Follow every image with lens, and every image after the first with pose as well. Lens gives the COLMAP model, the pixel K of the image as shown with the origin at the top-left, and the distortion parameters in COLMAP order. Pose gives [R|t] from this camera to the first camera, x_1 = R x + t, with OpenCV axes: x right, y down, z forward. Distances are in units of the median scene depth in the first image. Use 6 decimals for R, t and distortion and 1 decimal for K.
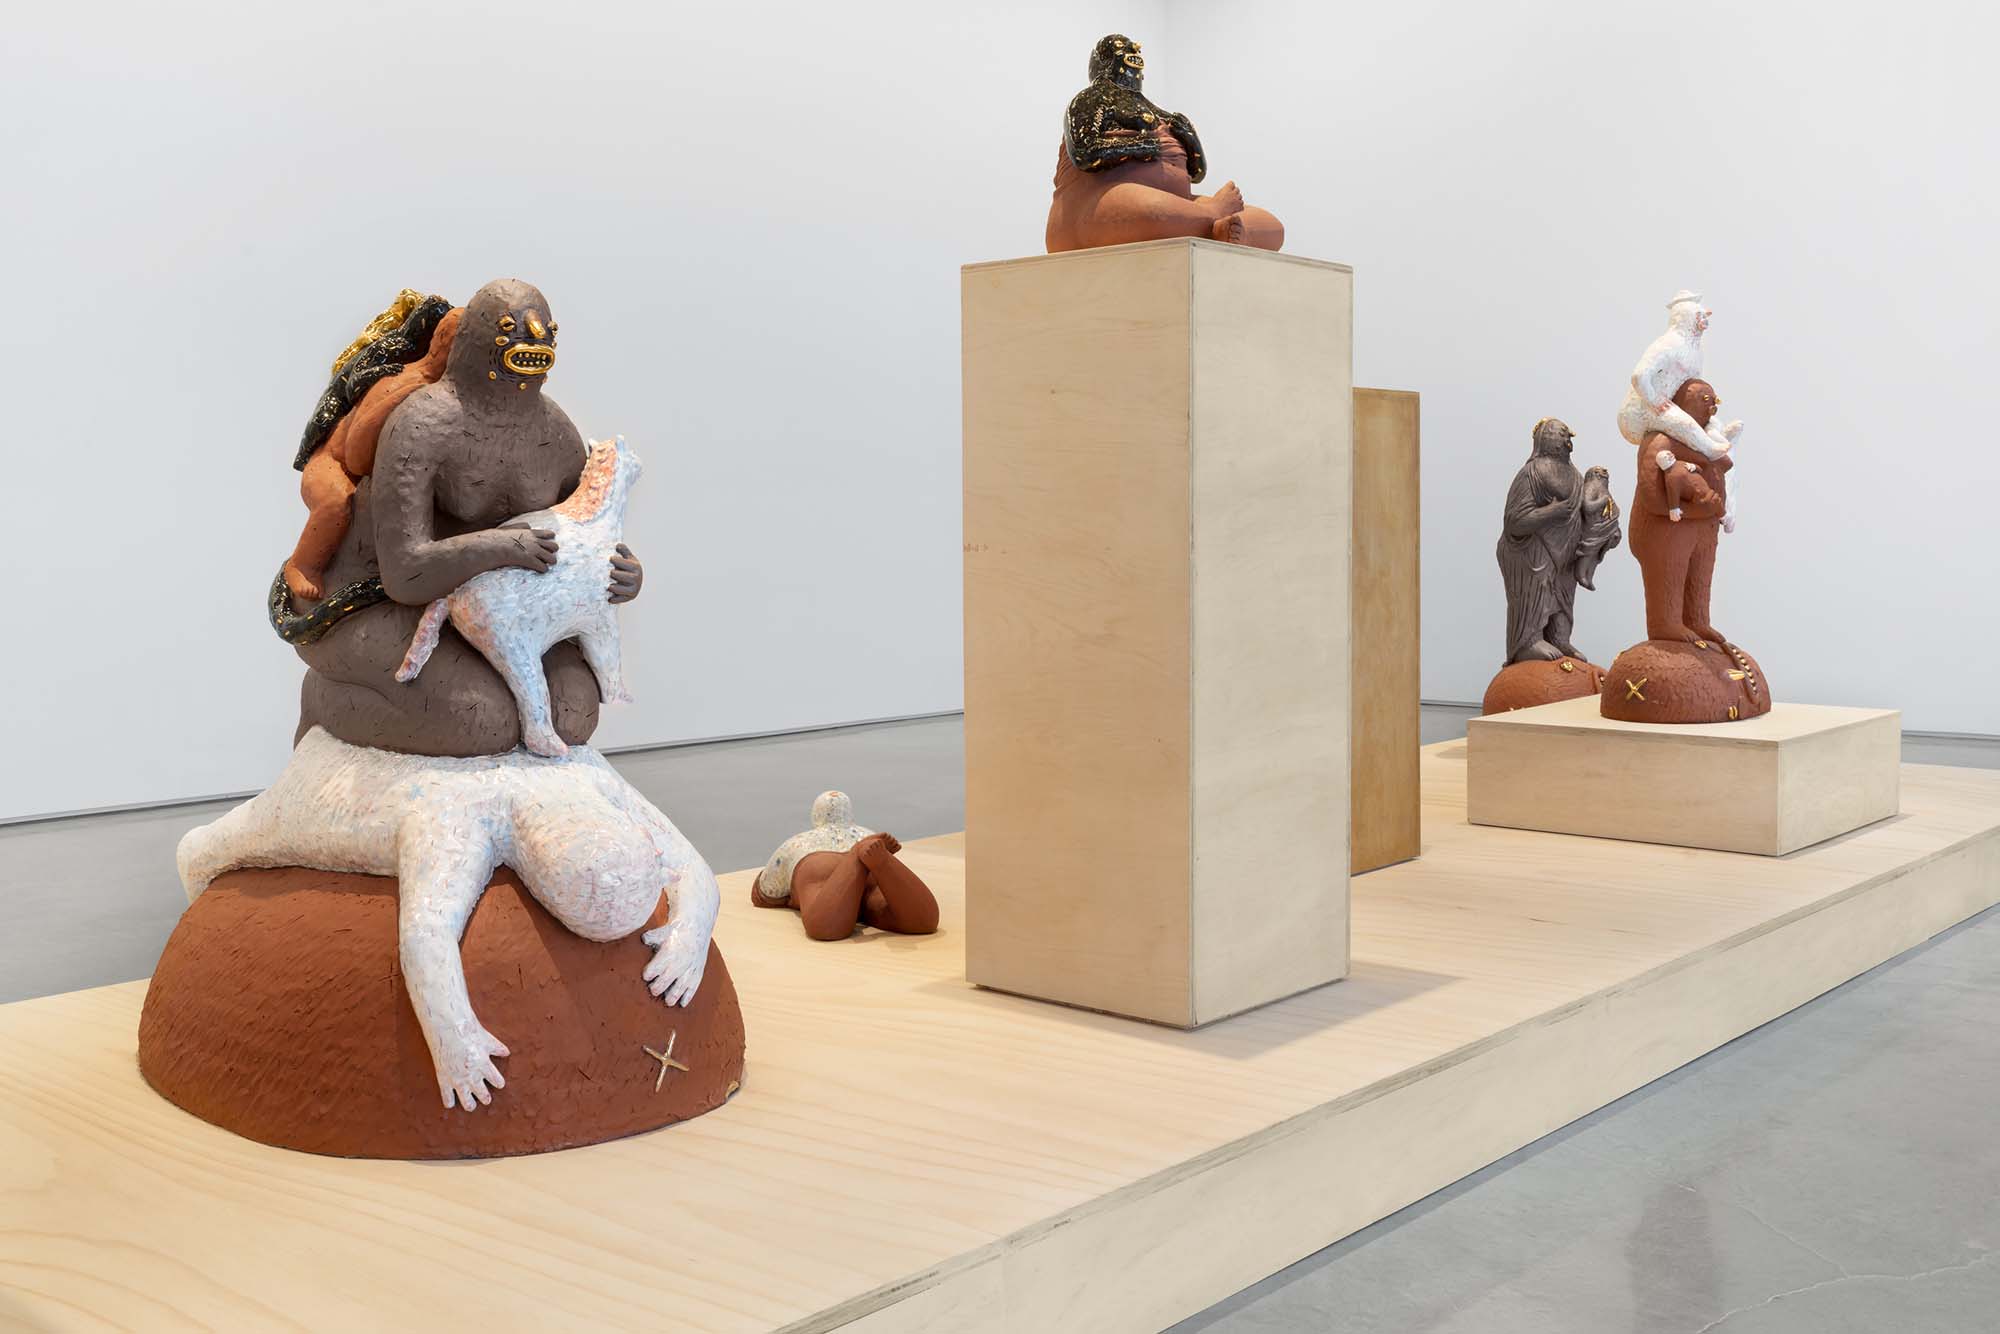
lens RADIAL K [[1984.1, 0, 1000.0], [0, 1984.1, 667.0], [0, 0, 1]] dist [-0.010783, -0.007972]
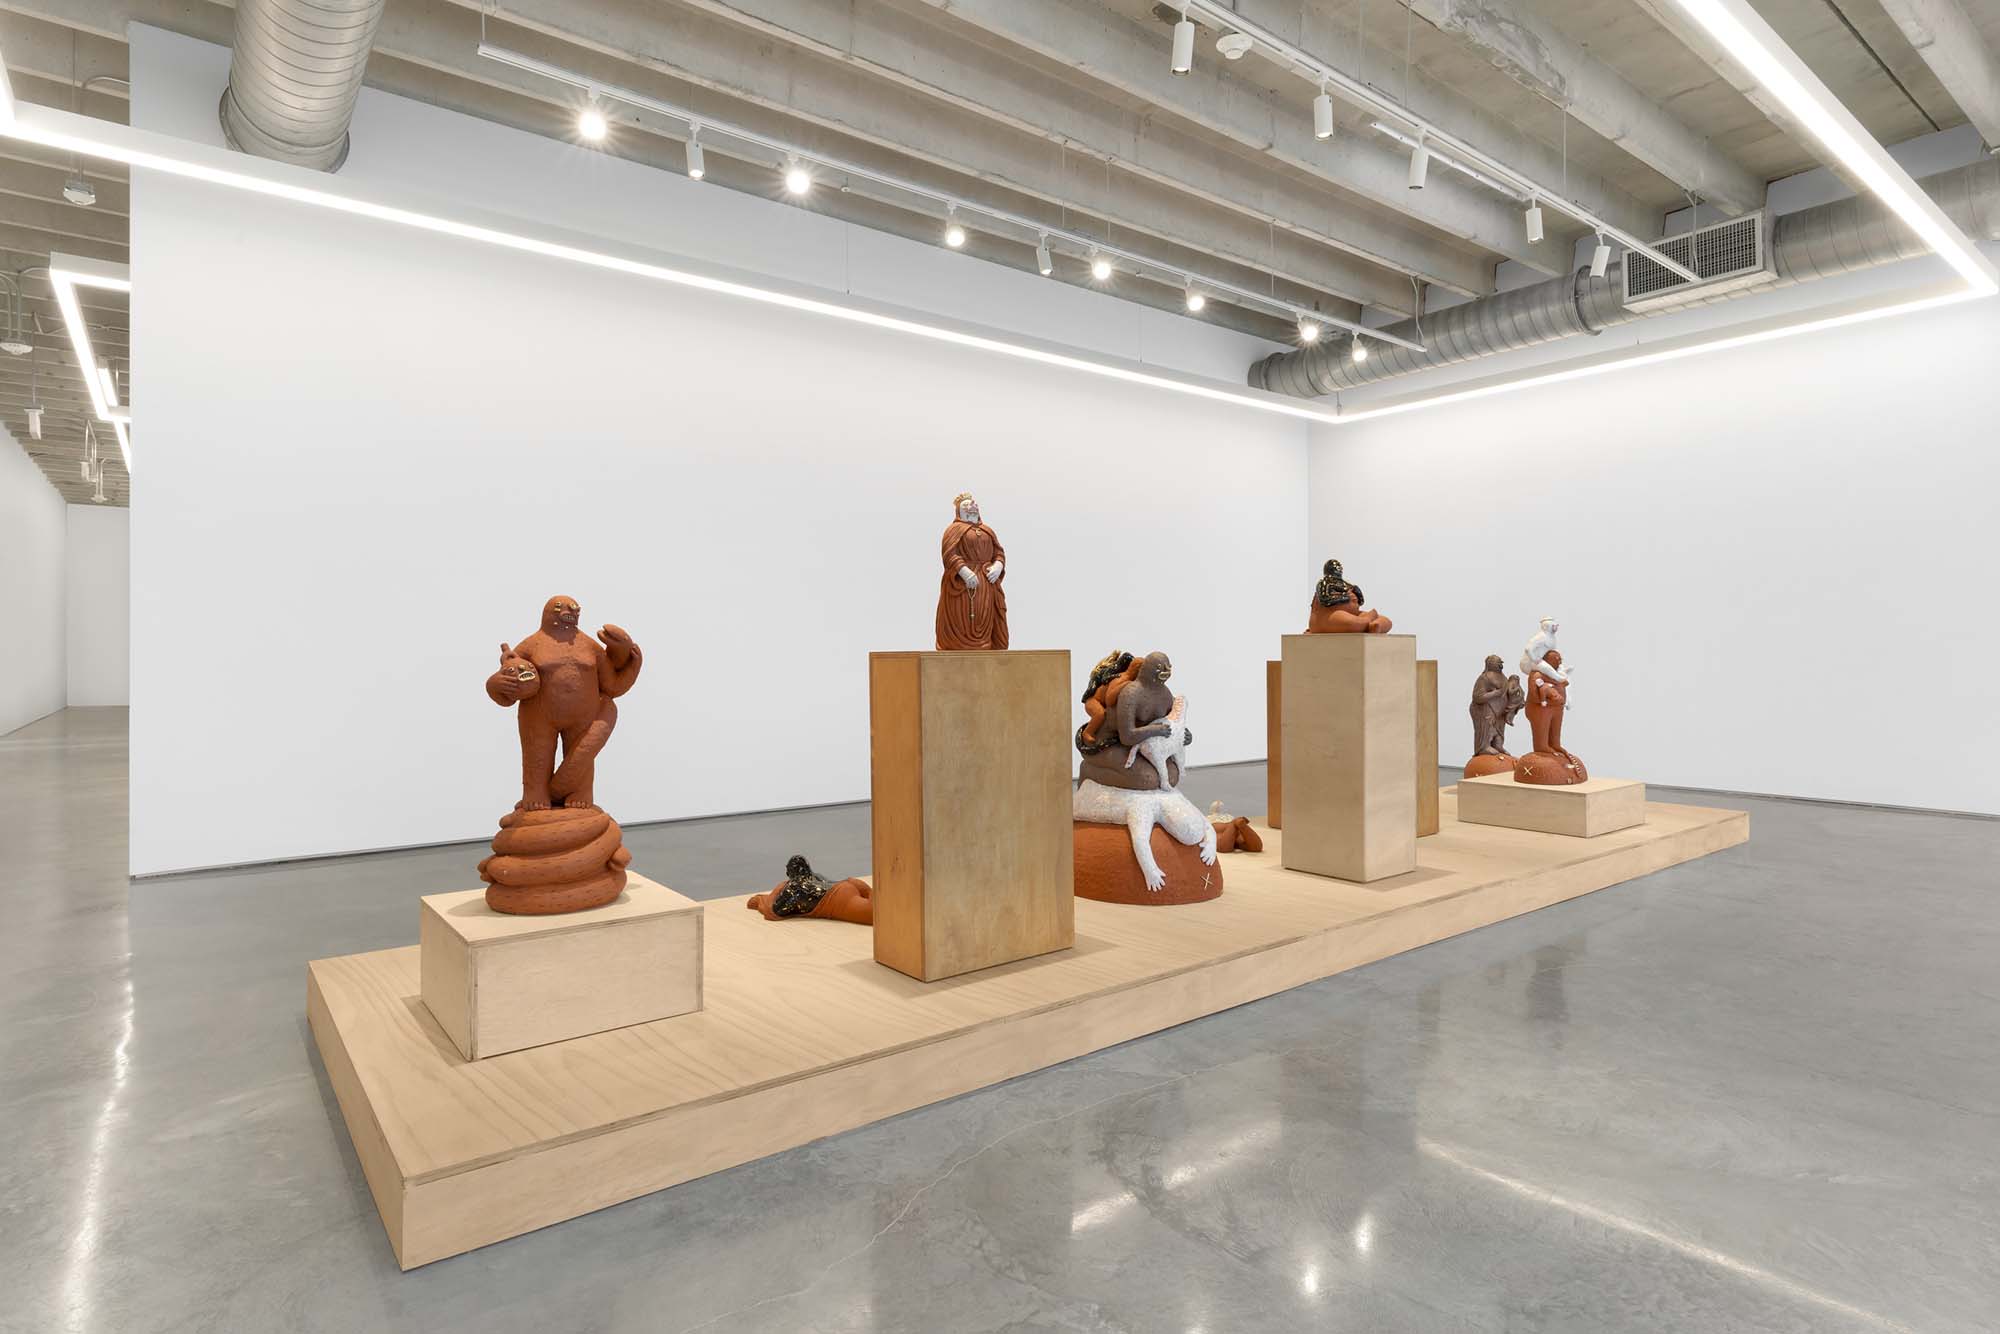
lens RADIAL K [[1056.2, 0, 942.3], [0, 1056.2, 670.3], [0, 0, 1]] dist [0.002062, -0.000022]
pose [[0.976032, 0.003856, -0.217593, -0.209345], [-0.015306, 0.998583, -0.050962, -0.063107], [0.217088, 0.053071, 0.974708, -0.861107]]
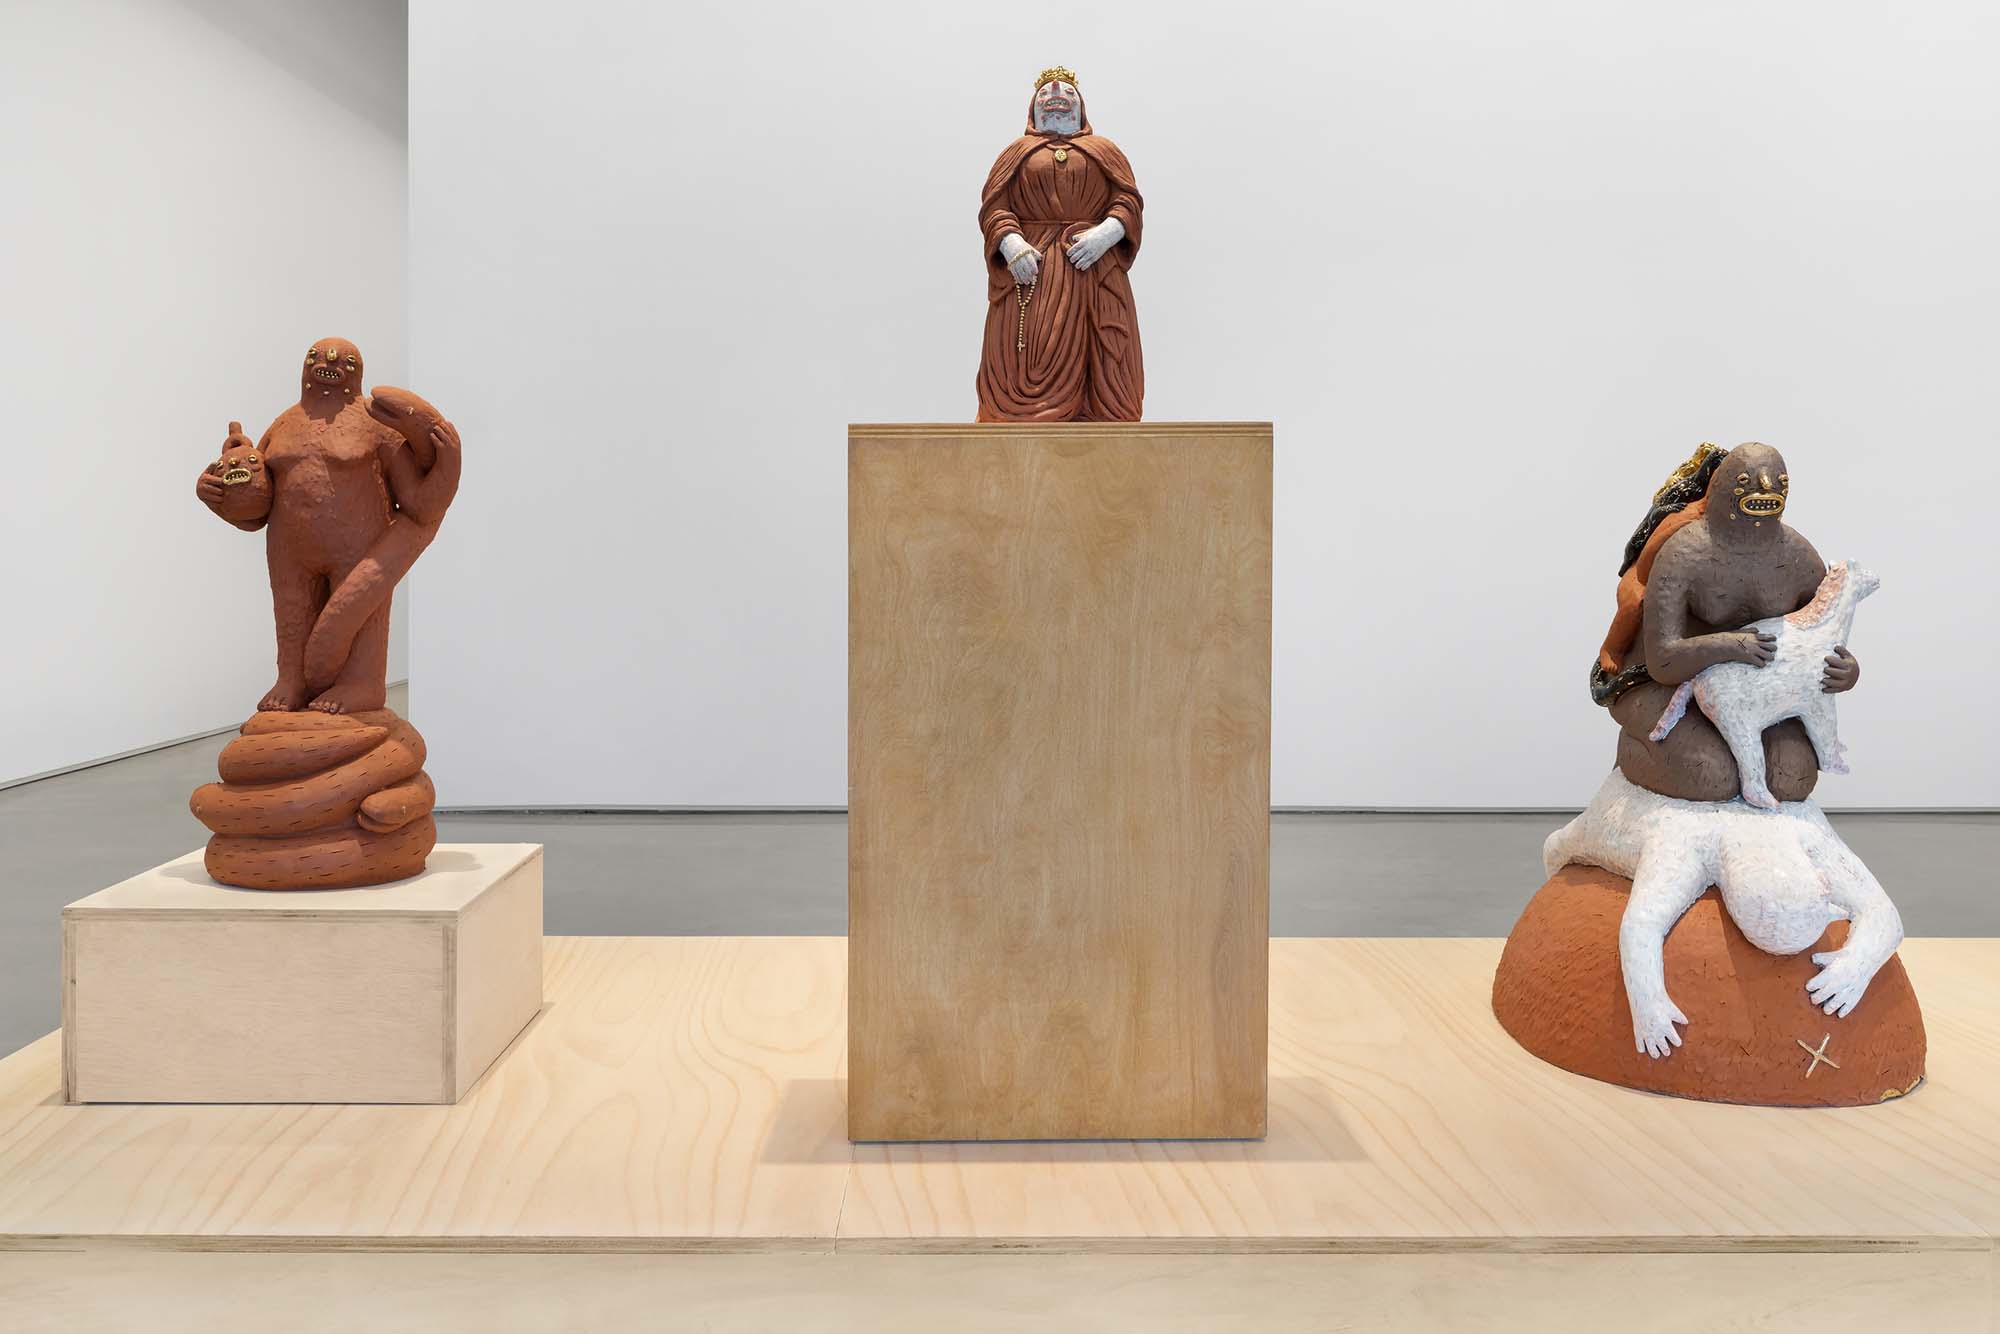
lens RADIAL K [[1962.2, 0, 936.8], [0, 1962.2, 646.9], [0, 0, 1]] dist [-0.010918, -0.001897]
pose [[0.652692, 0.053568, -0.755727, 0.381504], [-0.061970, 0.997930, 0.017215, -0.048385], [0.755084, 0.035596, 0.654660, -0.251091]]
